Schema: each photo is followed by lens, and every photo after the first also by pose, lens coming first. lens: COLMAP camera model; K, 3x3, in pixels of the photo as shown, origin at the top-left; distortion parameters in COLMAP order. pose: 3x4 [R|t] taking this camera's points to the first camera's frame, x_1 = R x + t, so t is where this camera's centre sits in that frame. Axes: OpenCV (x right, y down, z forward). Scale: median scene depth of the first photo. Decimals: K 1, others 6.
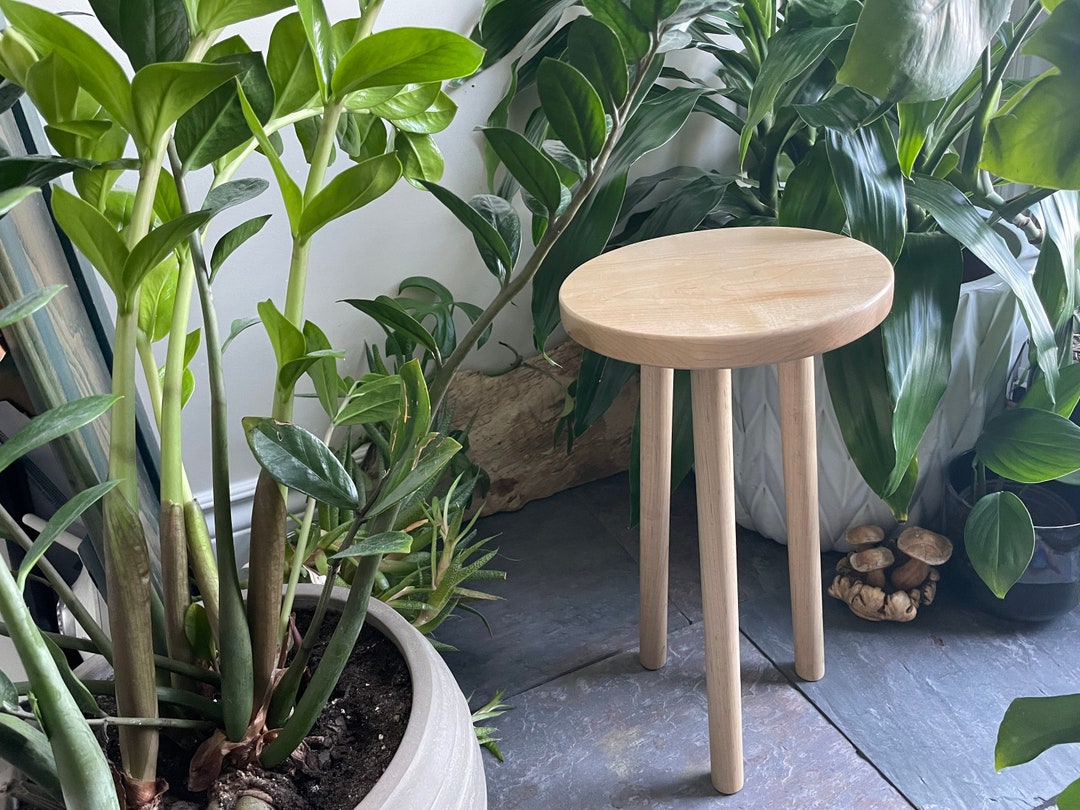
lens RADIAL K [[846.6, 0, 540.0], [0, 846.6, 405.0], [0, 0, 1]] dist [0.154017, -0.201944]
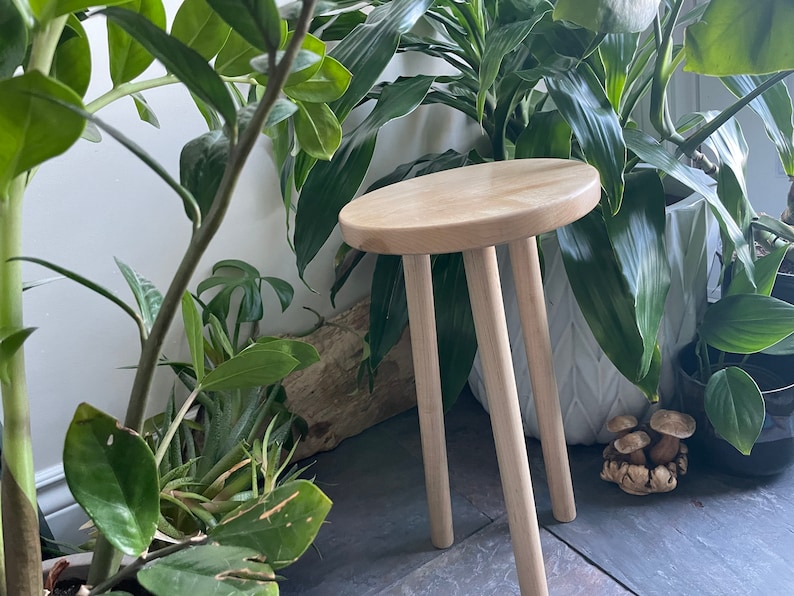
lens RADIAL K [[622.4, 0, 397.0], [0, 622.4, 298.0], [0, 0, 1]] dist [0.154017, -0.201944]
pose [[0.988657, -0.114955, 0.096658, 0.000025], [0.127269, 0.982945, -0.132750, 0.058653], [-0.079749, 0.143546, 0.986425, 0.130459]]
